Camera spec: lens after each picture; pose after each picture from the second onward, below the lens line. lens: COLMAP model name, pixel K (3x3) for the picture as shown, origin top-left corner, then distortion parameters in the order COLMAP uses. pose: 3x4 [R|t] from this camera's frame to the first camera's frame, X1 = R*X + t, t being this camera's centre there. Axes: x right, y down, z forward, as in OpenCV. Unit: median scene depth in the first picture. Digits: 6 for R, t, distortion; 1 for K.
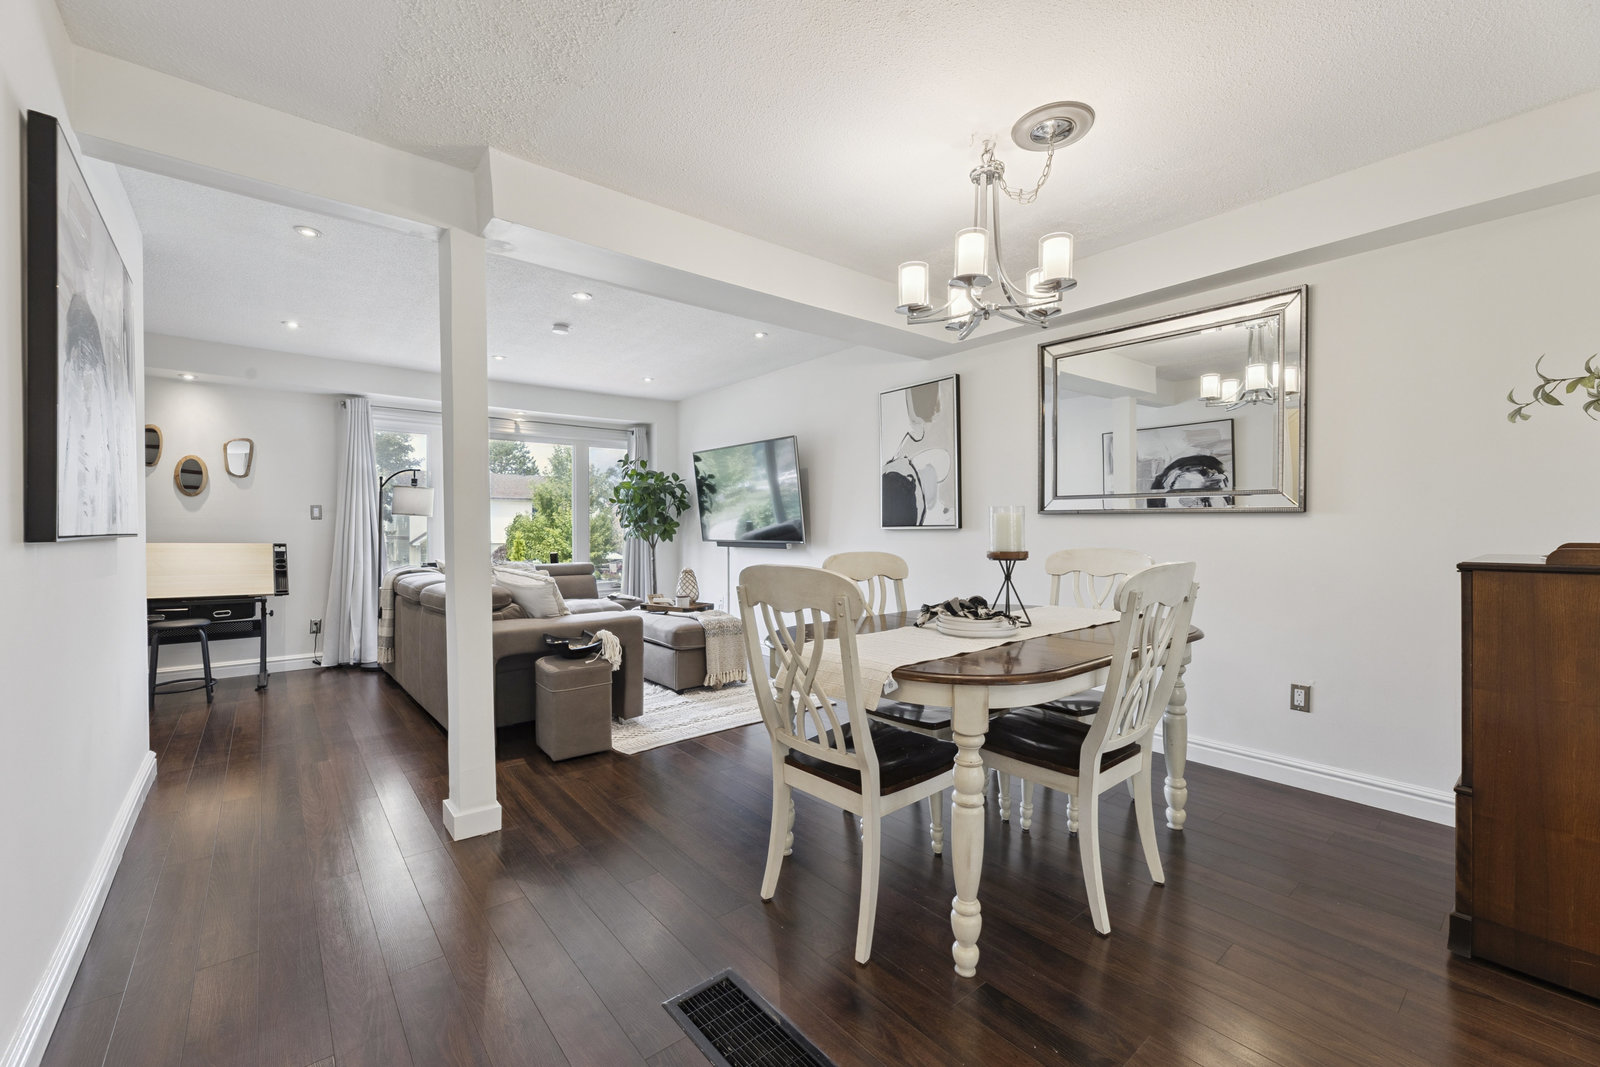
lens RADIAL K [[646.8, 0, 796.5], [0, 646.8, 539.9], [0, 0, 1]] dist [0.000529, 0.000255]
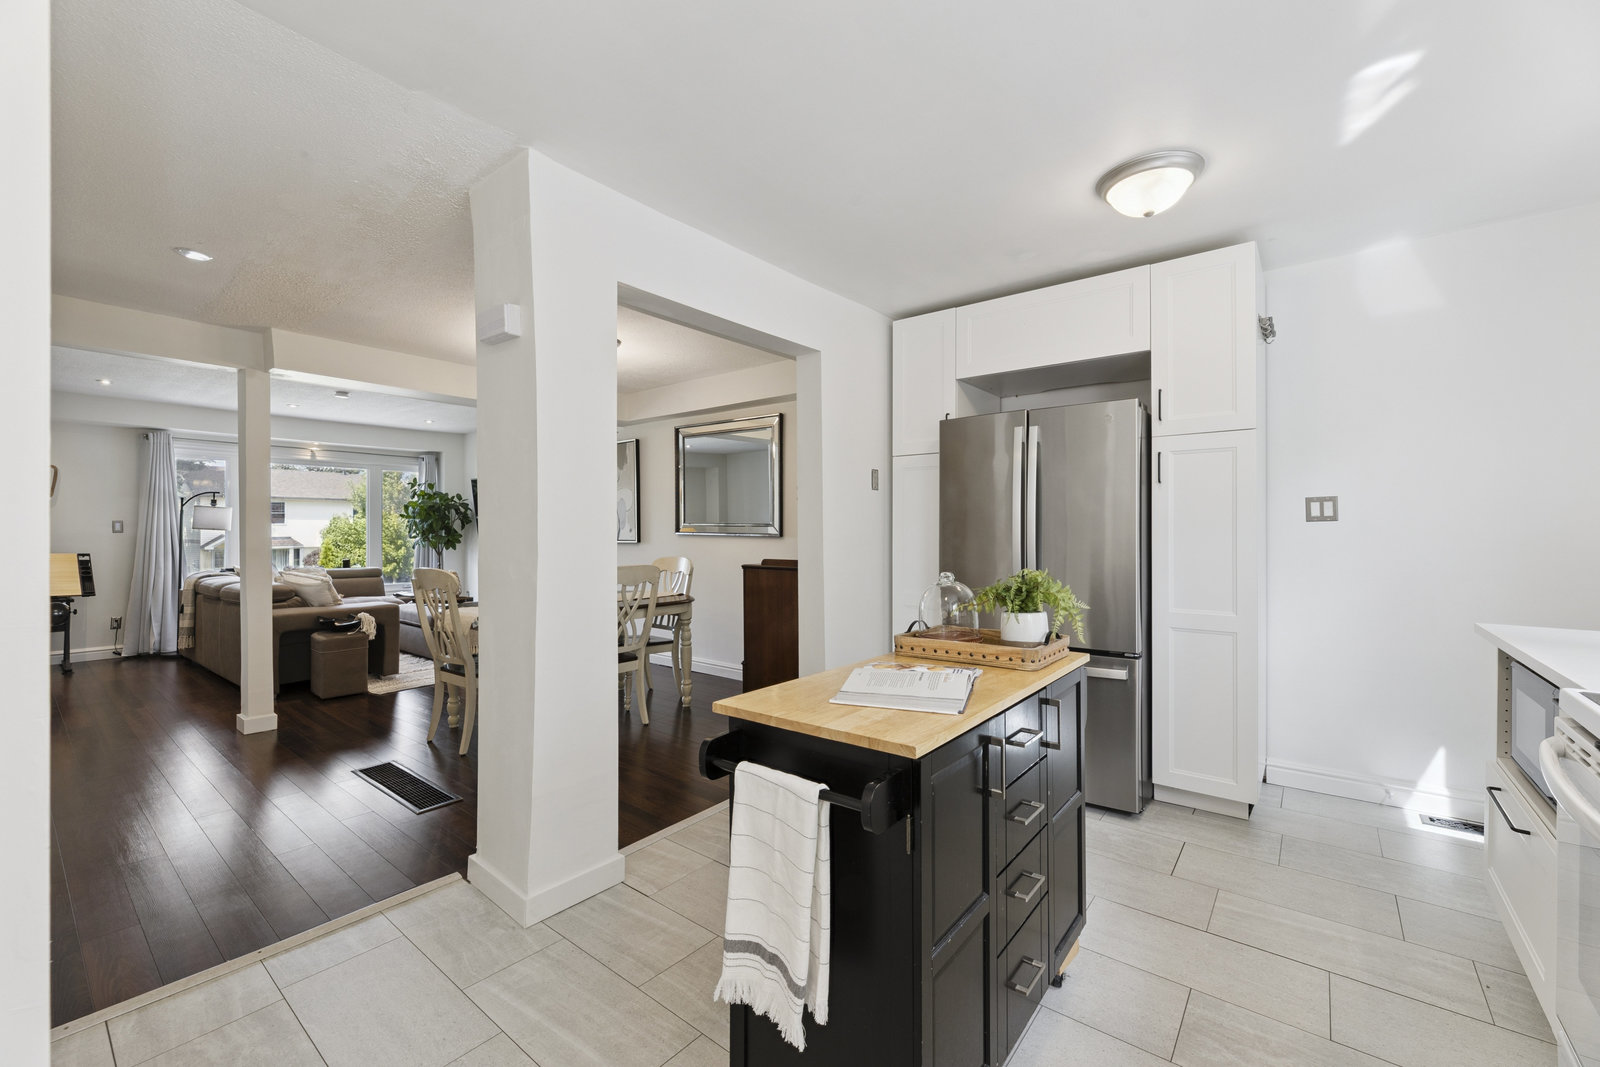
lens RADIAL K [[652.3, 0, 800.0], [0, 652.3, 533.5], [0, 0, 1]] dist [-0.000662, -0.000280]
pose [[0.978754, 0.002461, 0.205022, 0.265439], [0.000180, 0.999917, -0.012864, -0.016343], [-0.205037, 0.012628, 0.978673, -0.475281]]
